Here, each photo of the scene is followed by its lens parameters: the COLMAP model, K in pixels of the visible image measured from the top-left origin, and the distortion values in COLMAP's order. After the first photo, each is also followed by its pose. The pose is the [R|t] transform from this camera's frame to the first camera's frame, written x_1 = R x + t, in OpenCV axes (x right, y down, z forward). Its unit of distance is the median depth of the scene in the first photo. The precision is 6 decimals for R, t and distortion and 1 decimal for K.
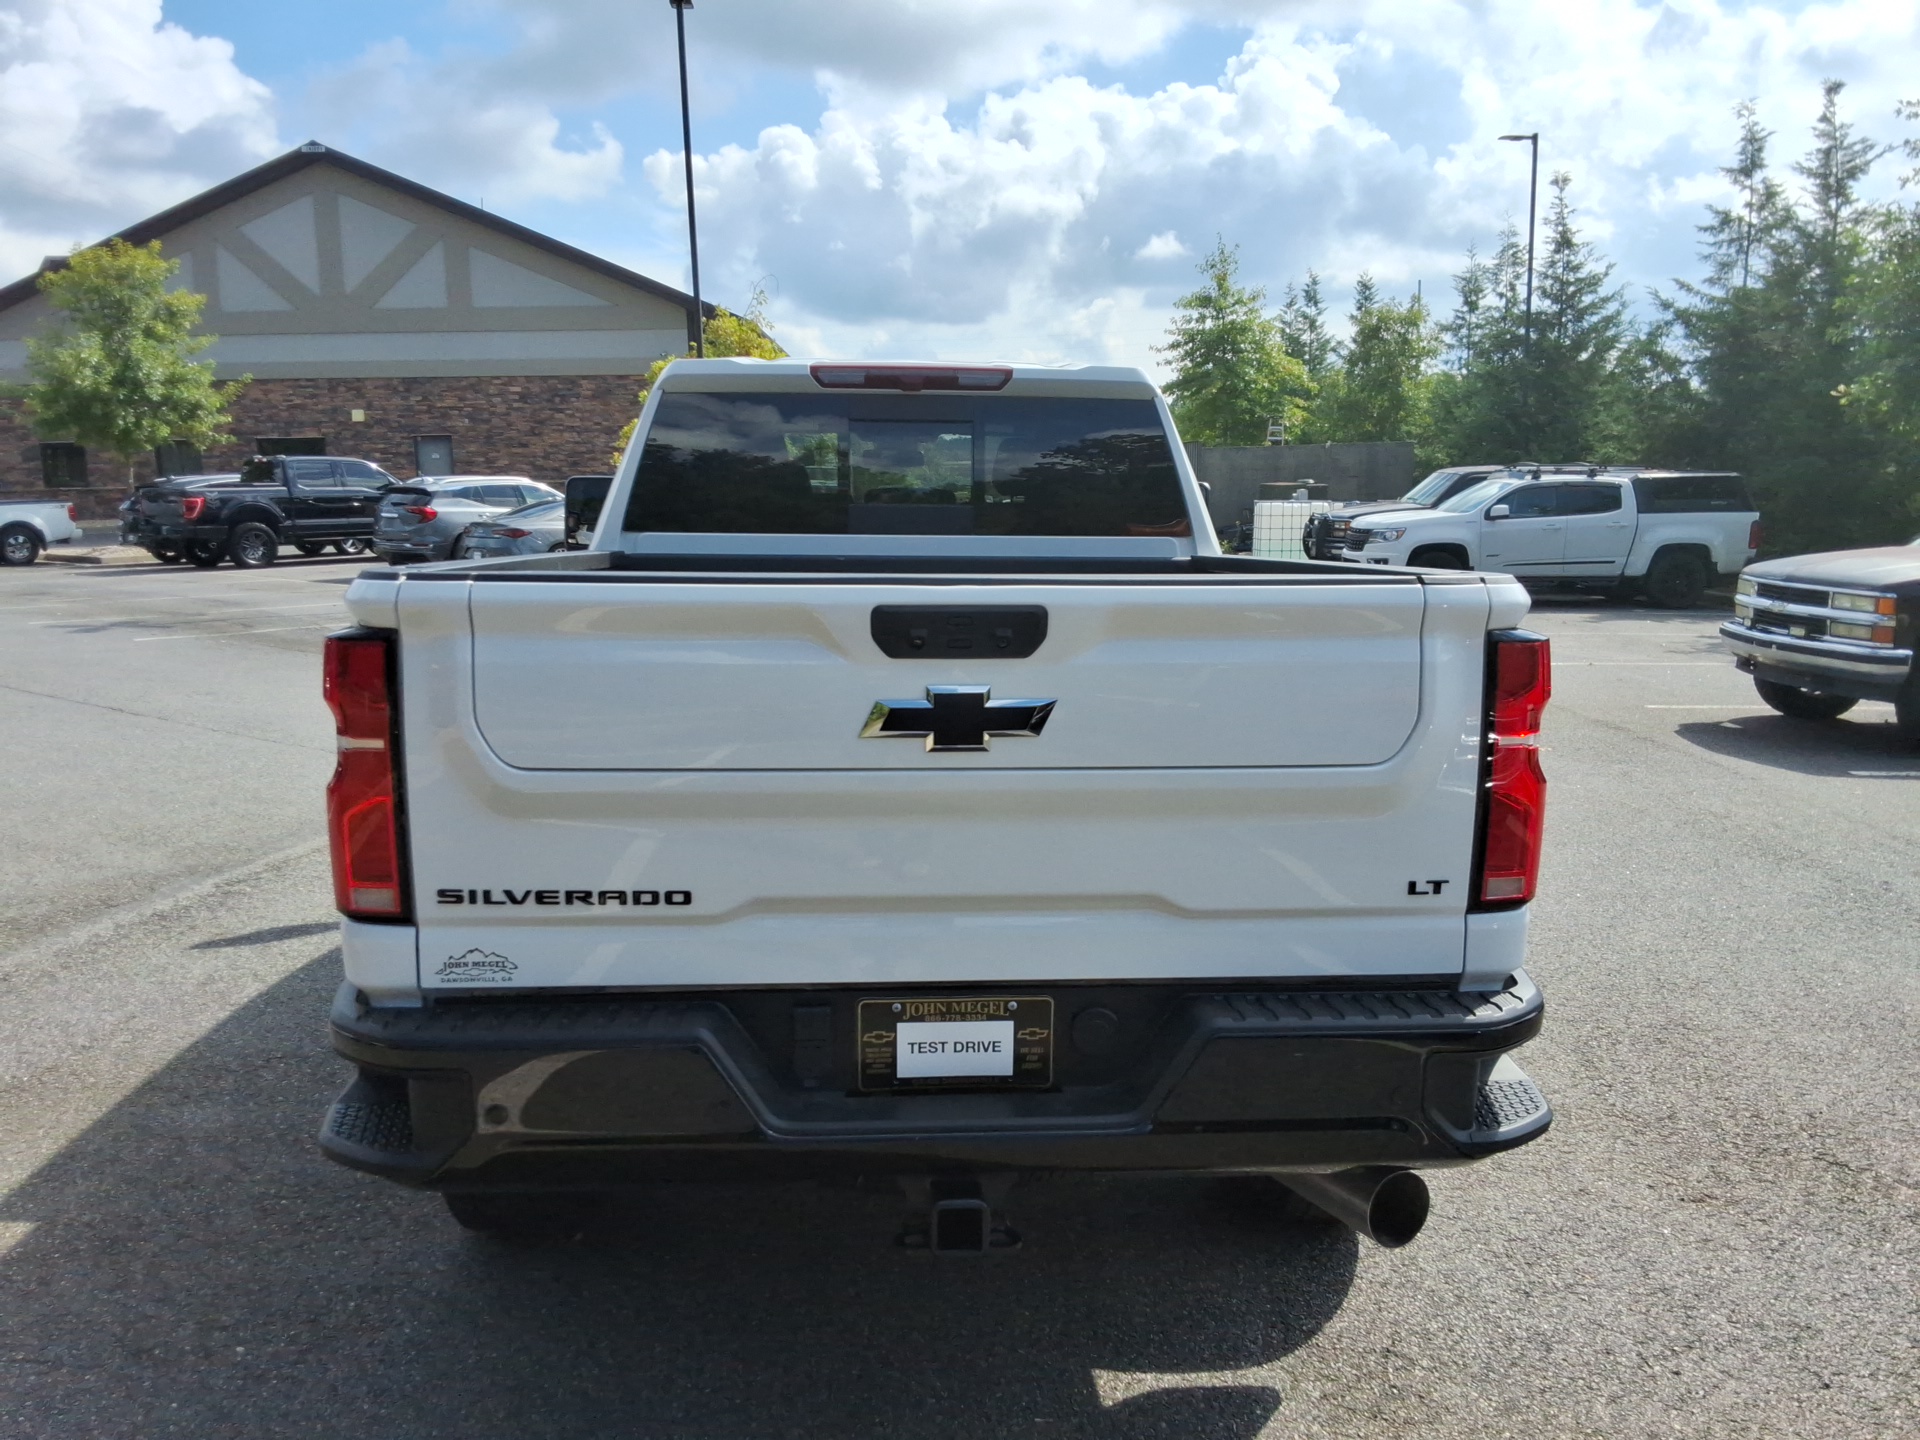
lens RADIAL K [[1537.4, 0, 969.9], [0, 1537.4, 742.3], [0, 0, 1]] dist [0.132111, -0.213104]
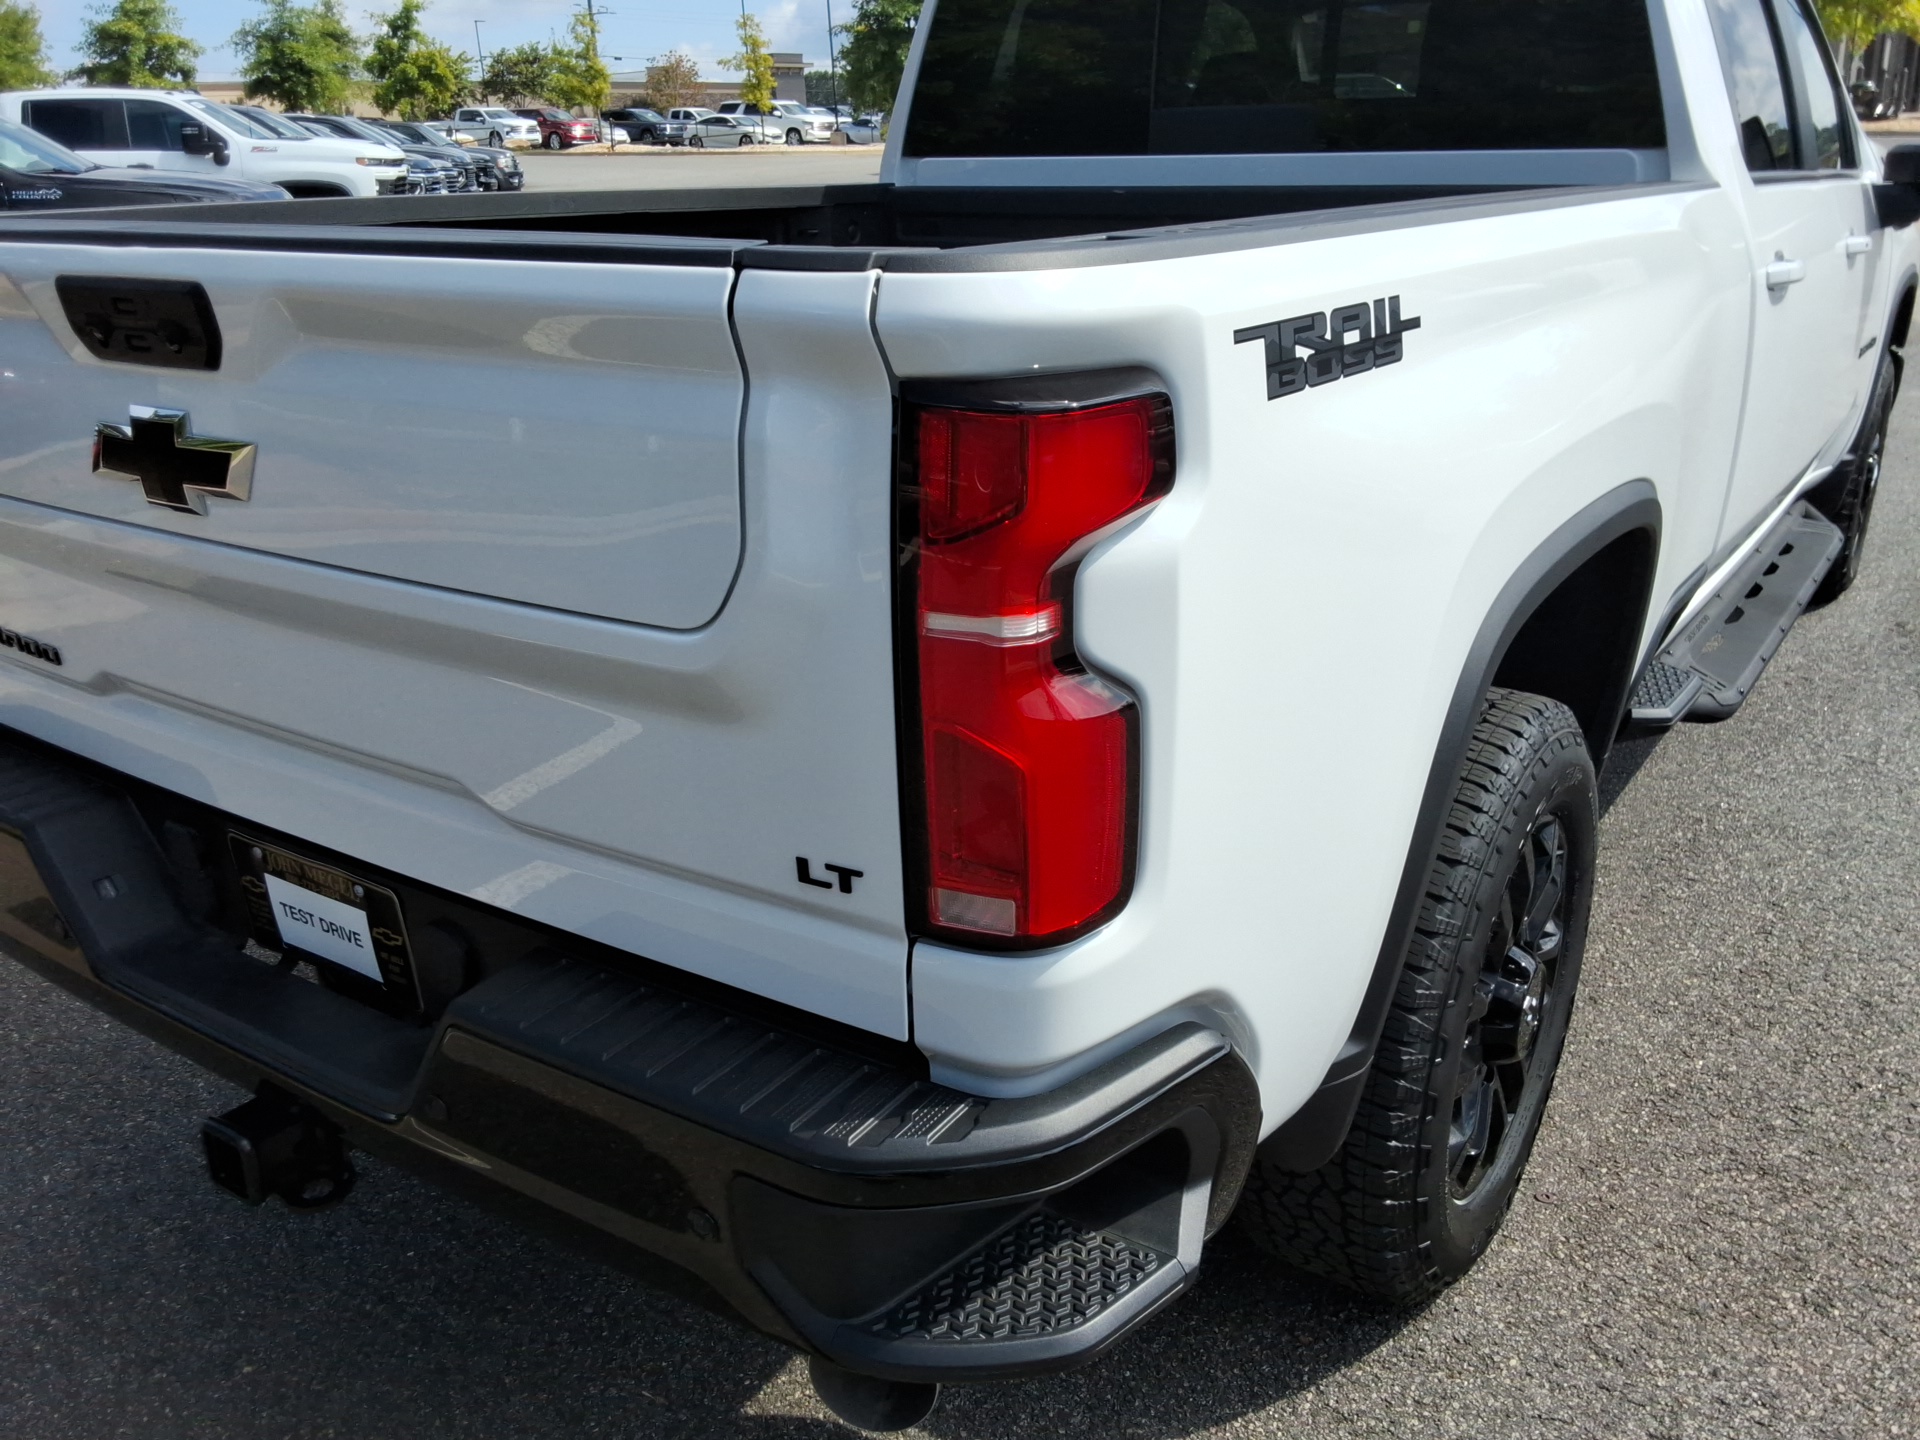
lens RADIAL K [[1548.3, 0, 970.6], [0, 1548.3, 722.8], [0, 0, 1]] dist [0.074741, -0.124479]
pose [[0.787874, 0.198726, -0.582891, 0.058411], [-0.069666, 0.969189, 0.236262, -0.007627], [0.611883, -0.145537, 0.777443, 0.059595]]
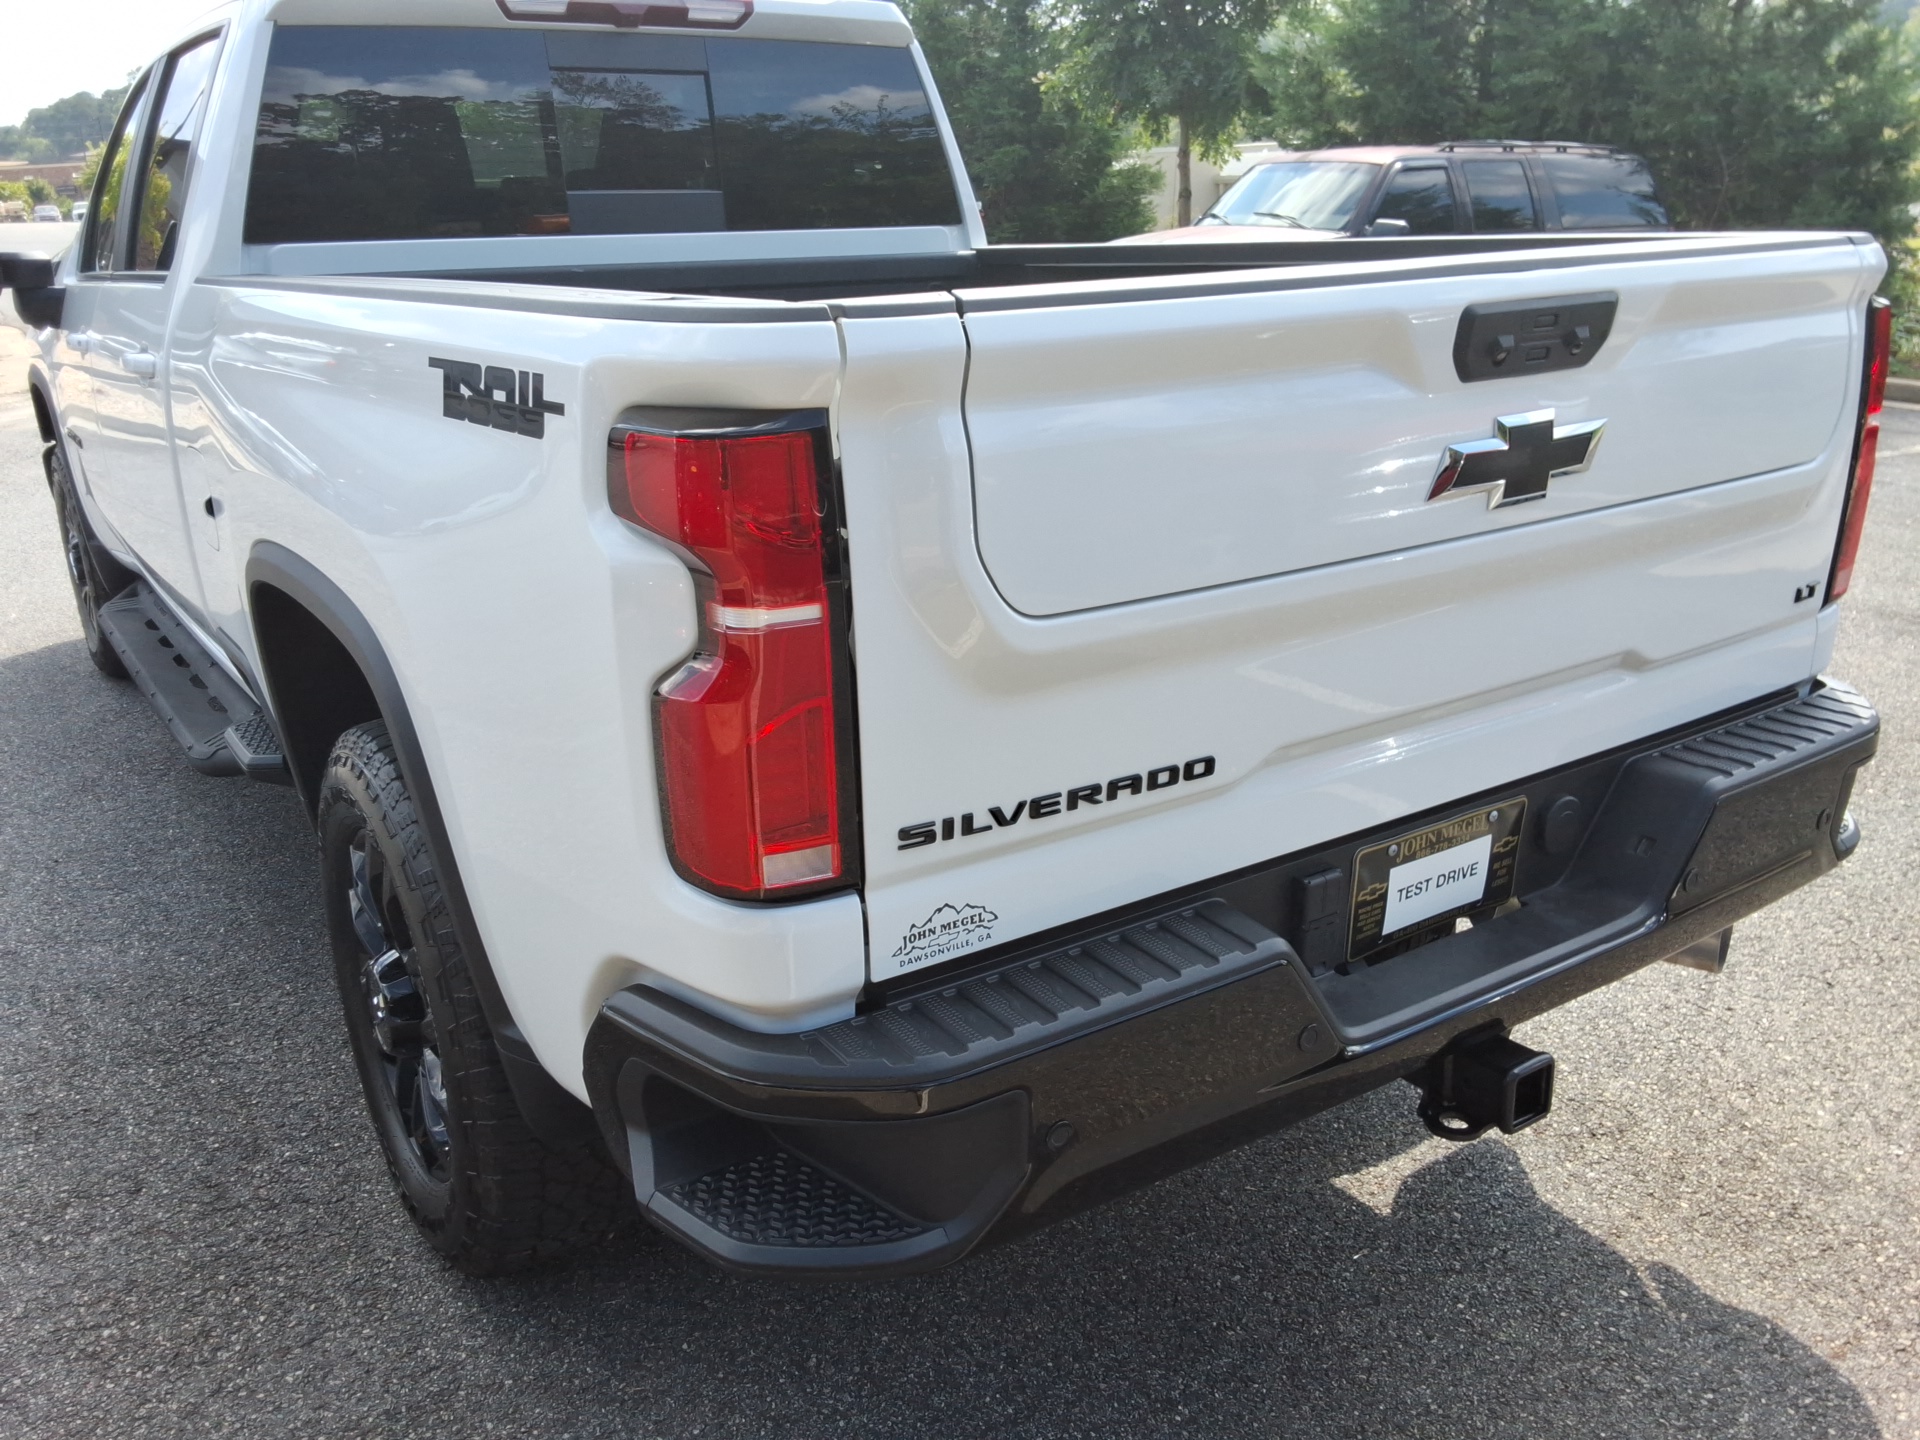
lens RADIAL K [[1540.5, 0, 970.4], [0, 1540.5, 746.3], [0, 0, 1]] dist [0.128338, -0.212519]
pose [[0.863037, -0.192041, 0.467213, -0.053854], [0.104607, 0.972811, 0.206628, -0.005638], [-0.494191, -0.129454, 0.859661, 0.041141]]
